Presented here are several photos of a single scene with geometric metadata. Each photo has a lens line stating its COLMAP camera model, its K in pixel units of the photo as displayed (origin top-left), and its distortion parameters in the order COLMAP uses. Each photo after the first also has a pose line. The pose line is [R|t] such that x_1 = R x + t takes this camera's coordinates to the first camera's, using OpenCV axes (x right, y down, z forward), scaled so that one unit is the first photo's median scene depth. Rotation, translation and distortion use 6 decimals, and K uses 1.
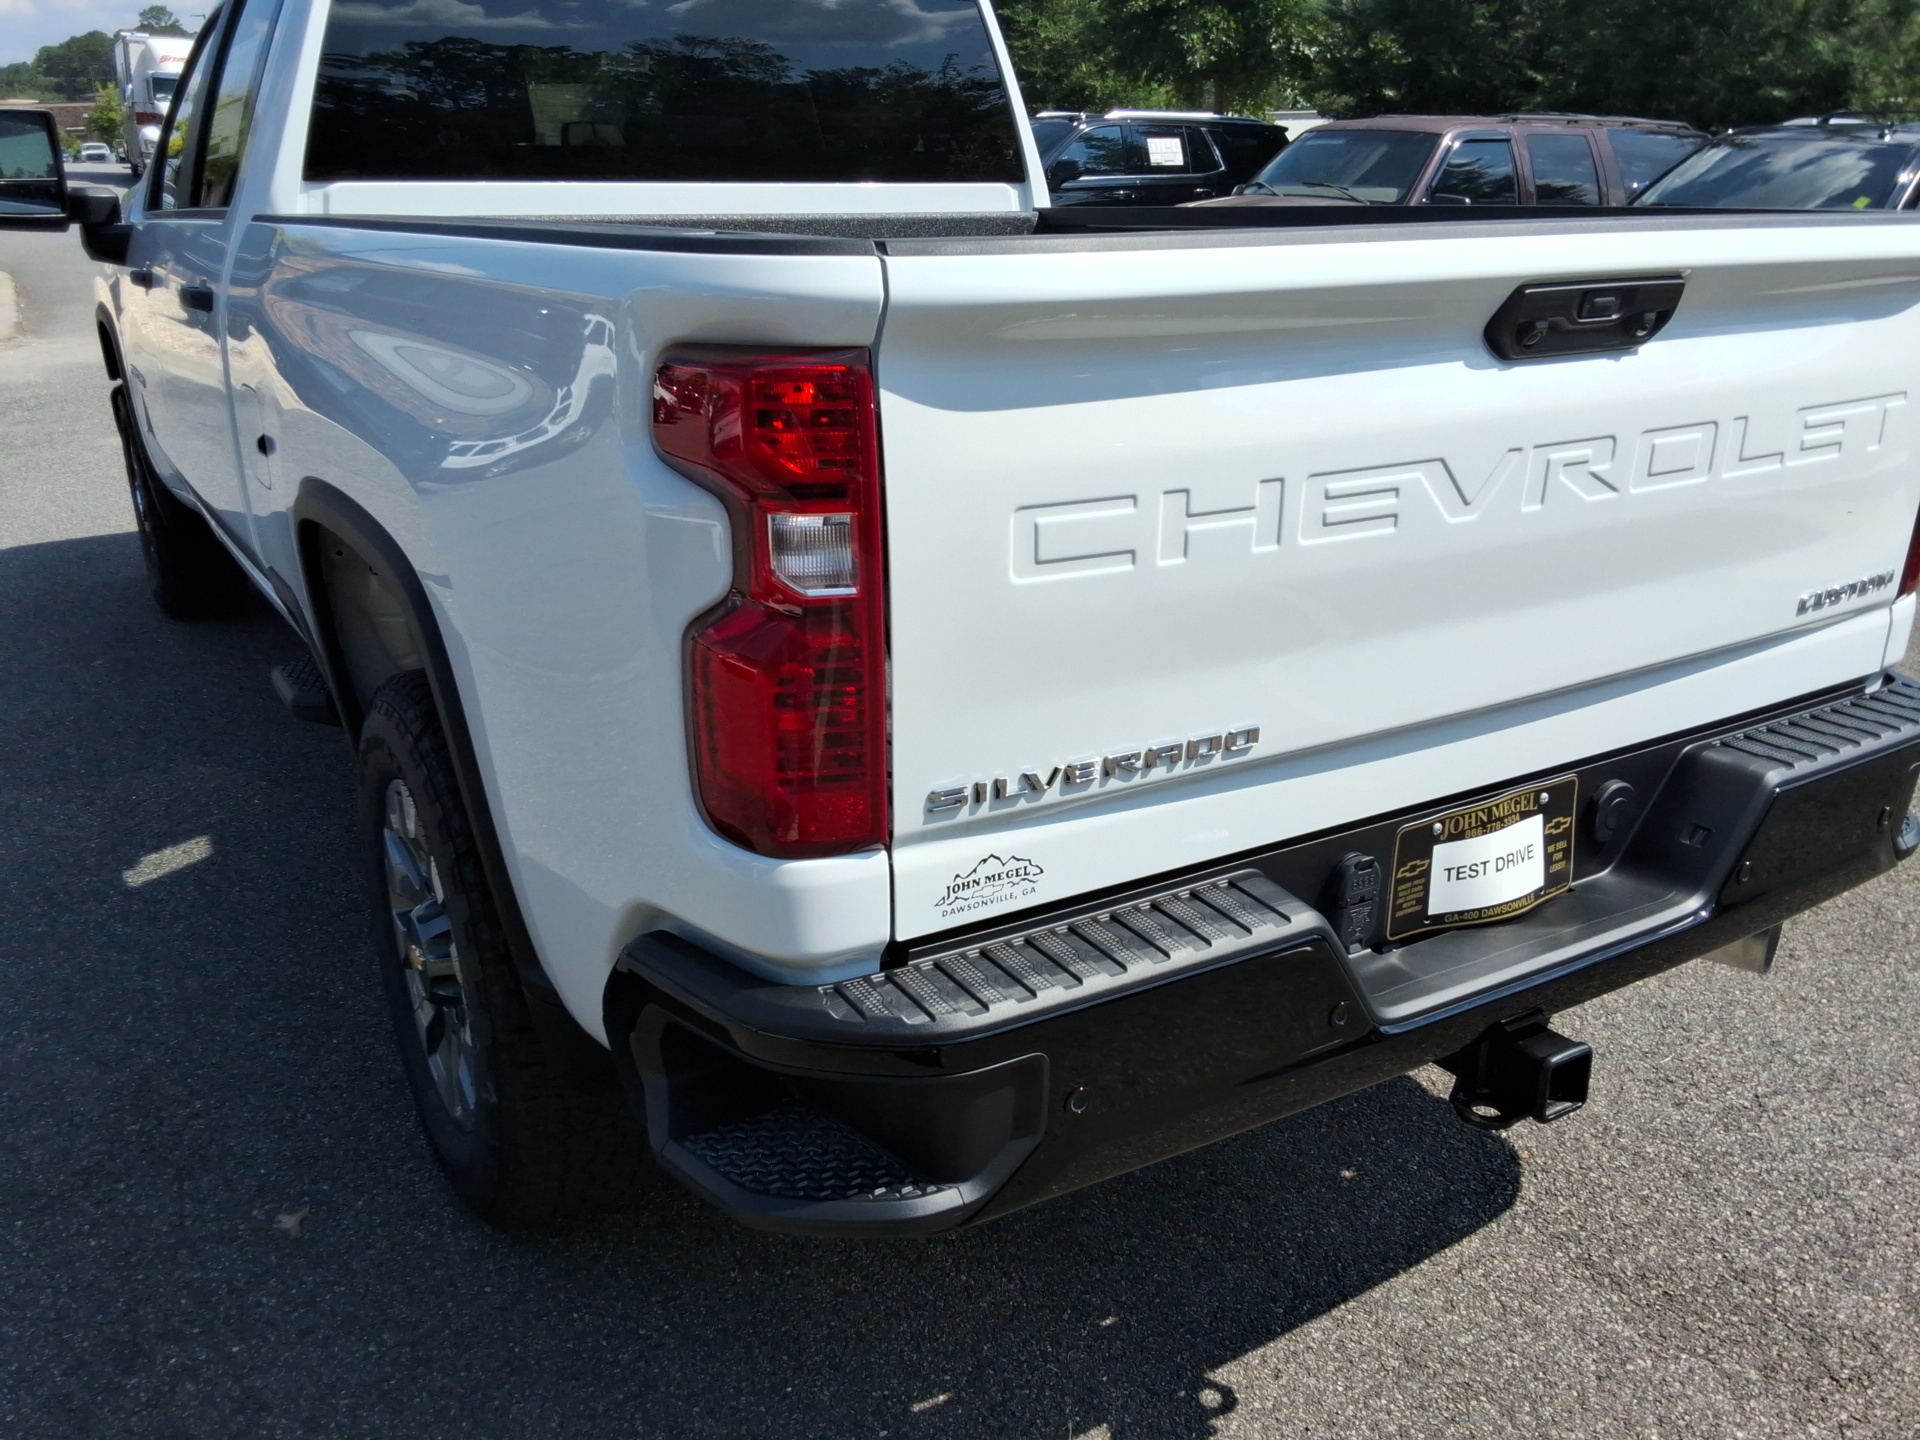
lens RADIAL K [[1548.6, 0, 974.5], [0, 1548.6, 731.0], [0, 0, 1]] dist [0.136171, -0.211275]
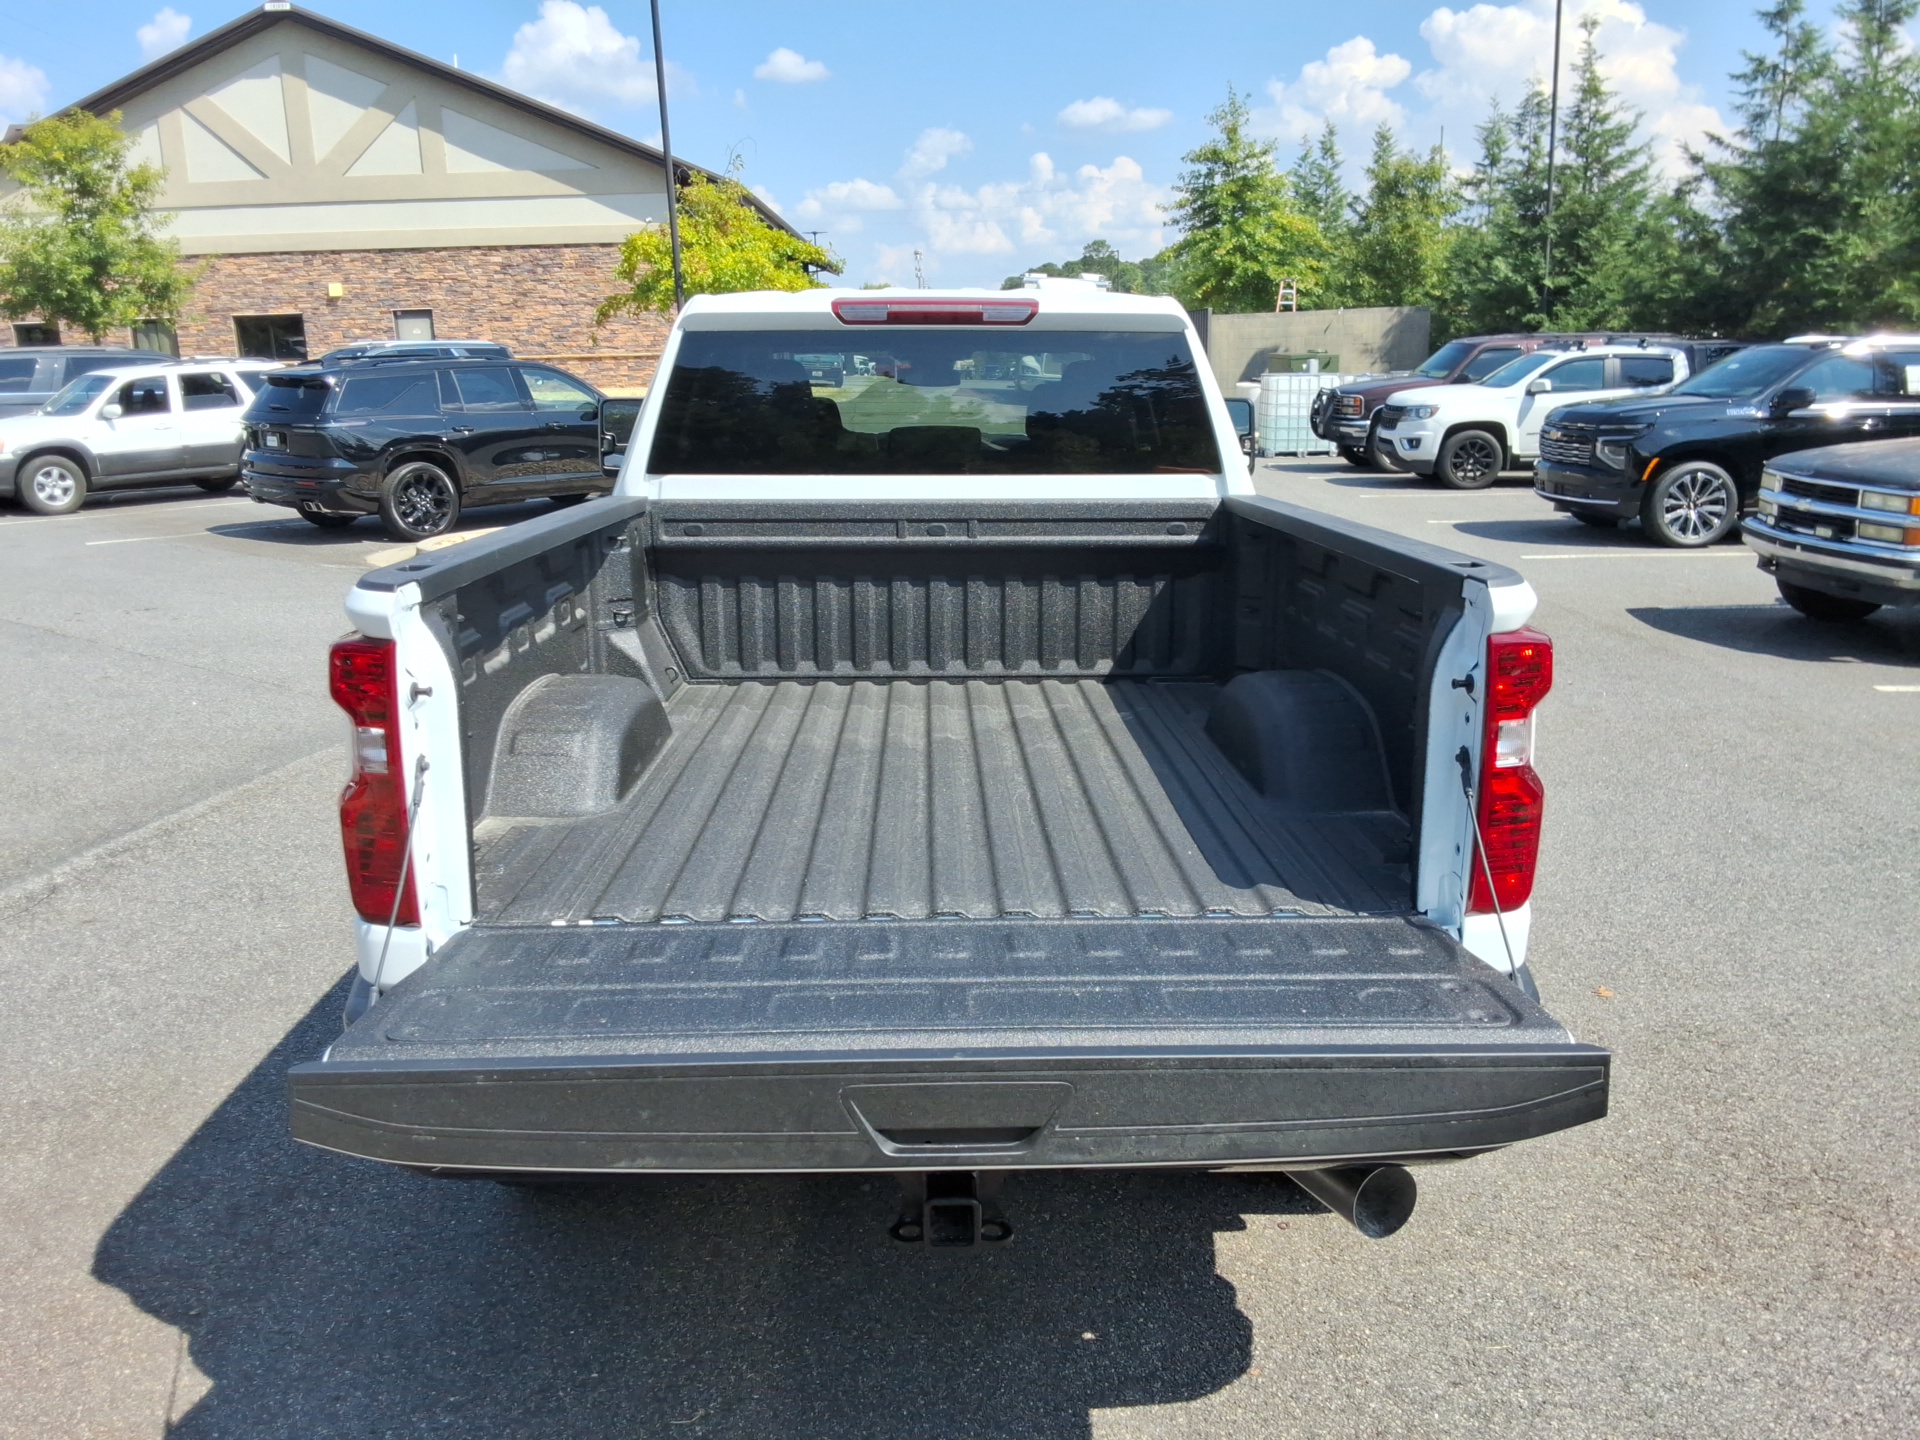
lens RADIAL K [[1558.0, 0, 968.5], [0, 1558.0, 731.2], [0, 0, 1]] dist [0.110909, -0.179739]
pose [[0.864512, 0.109662, -0.490504, 0.937204], [-0.167534, 0.982970, -0.075517, -0.076482], [0.473869, 0.147461, 0.868161, -0.167744]]
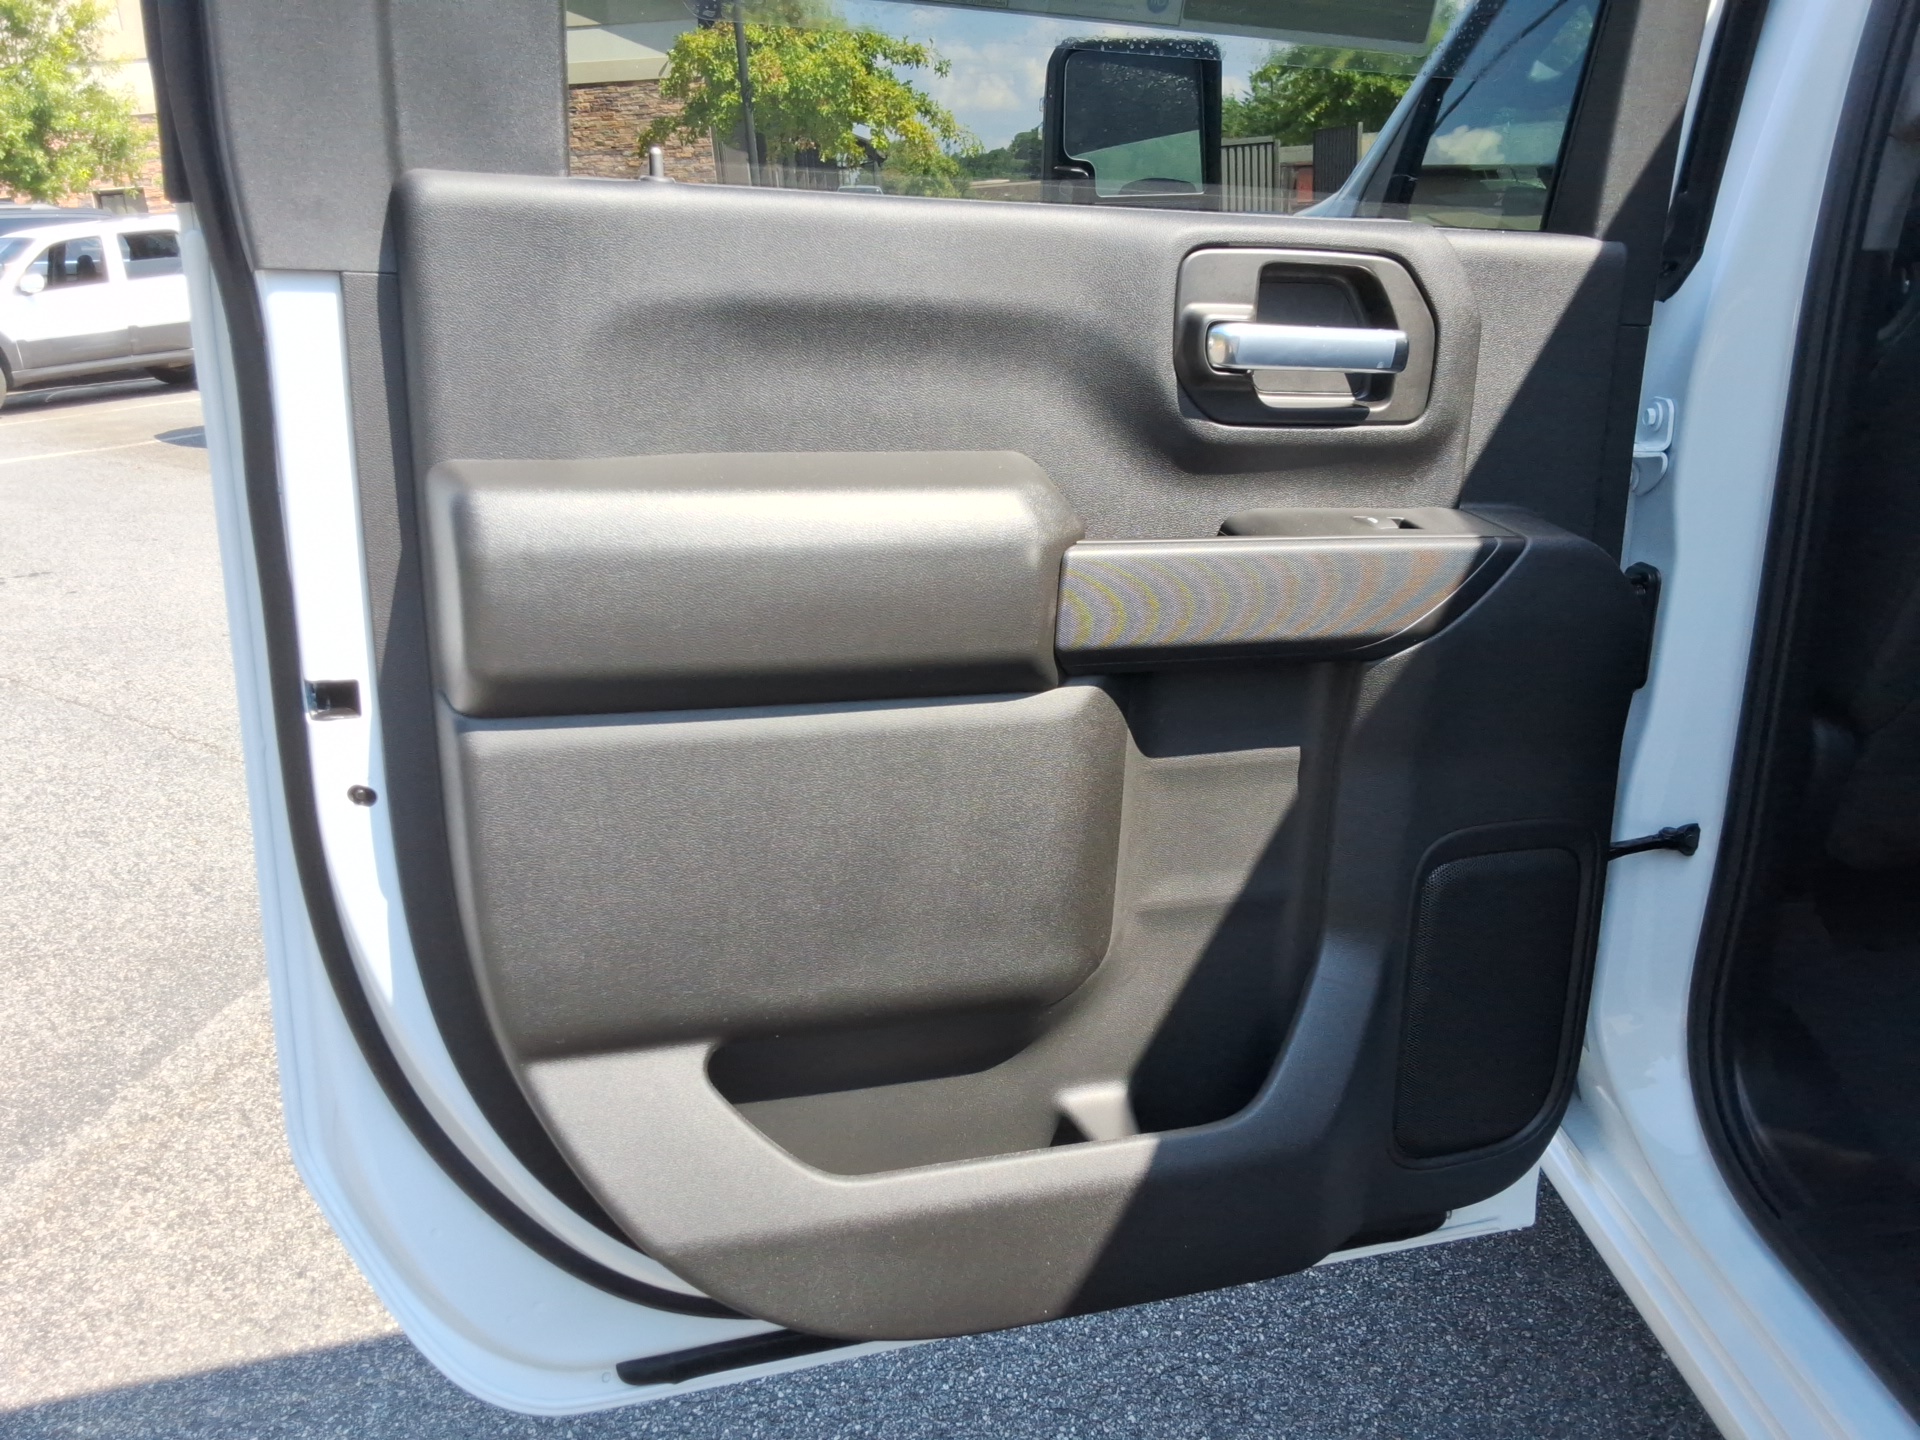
lens RADIAL K [[1563.6, 0, 976.6], [0, 1563.6, 721.6], [0, 0, 1]] dist [0.079367, -0.140958]
pose [[0.864458, 0.120512, -0.488047, -0.844912], [-0.138653, 0.990341, -0.001048, -0.420567], [0.483206, 0.068575, 0.872817, 1.275365]]
